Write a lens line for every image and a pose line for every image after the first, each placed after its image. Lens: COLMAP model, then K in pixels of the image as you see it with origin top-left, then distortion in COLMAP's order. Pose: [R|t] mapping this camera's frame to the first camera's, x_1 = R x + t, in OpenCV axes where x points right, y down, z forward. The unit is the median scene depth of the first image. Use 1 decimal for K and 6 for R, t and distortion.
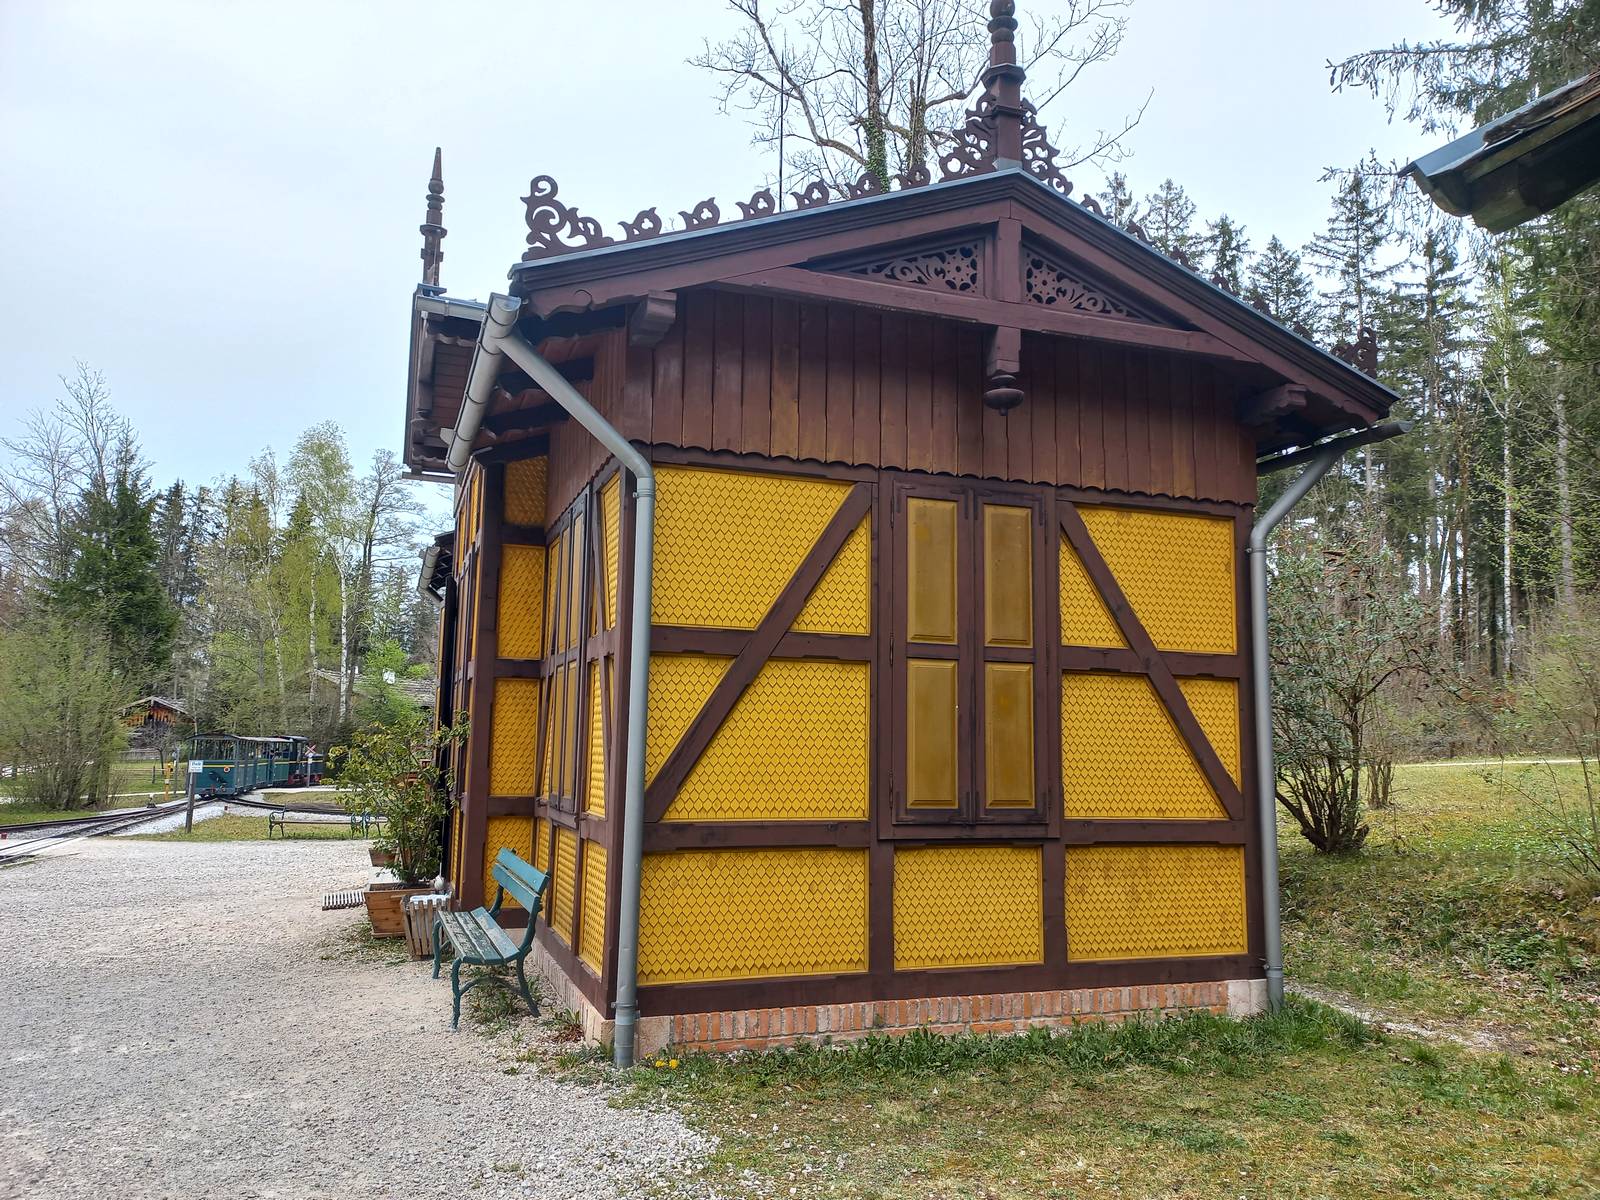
lens RADIAL K [[1159.4, 0, 781.6], [0, 1159.4, 594.7], [0, 0, 1]] dist [0.078439, -0.087469]
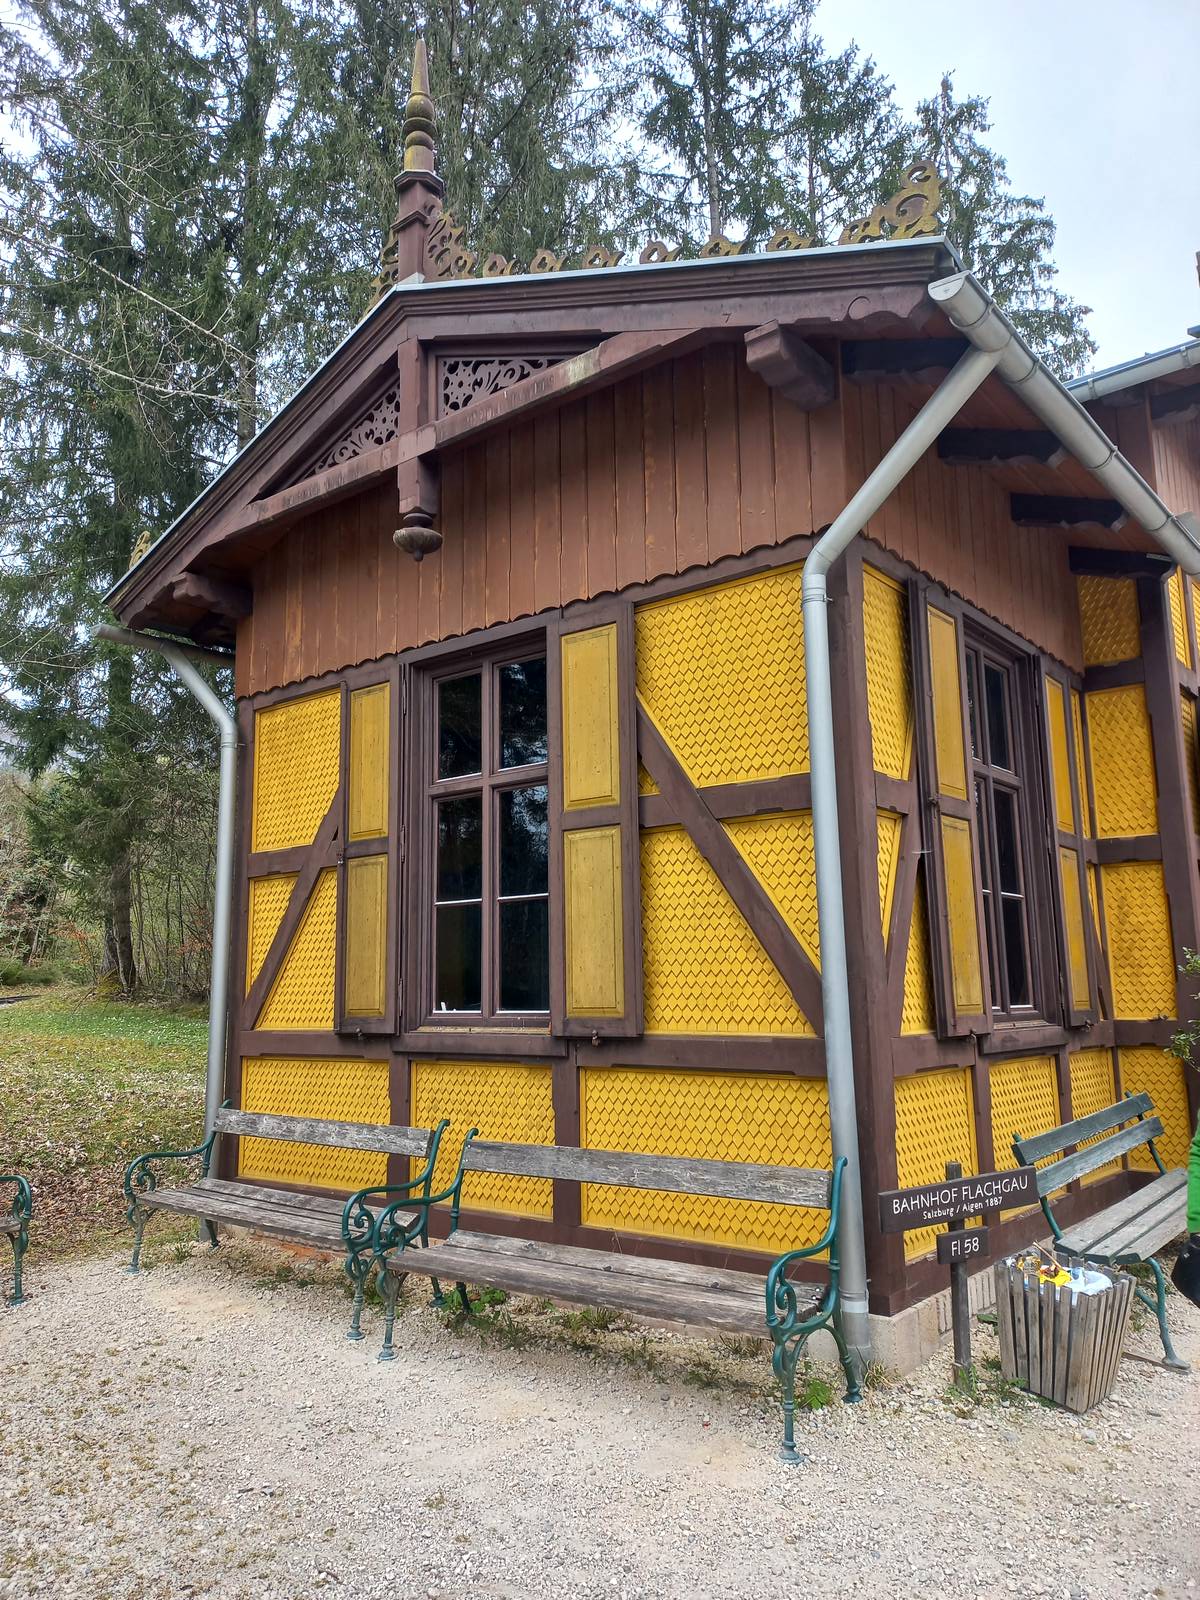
lens RADIAL K [[1159.4, 0, 600.0], [0, 1159.4, 800.0], [0, 0, 1]] dist [0.078439, -0.087469]
pose [[0.519918, -0.171145, -0.836896, 0.936417], [0.117636, 0.984734, -0.128296, 0.147434], [0.846077, -0.031746, 0.532114, 0.634875]]
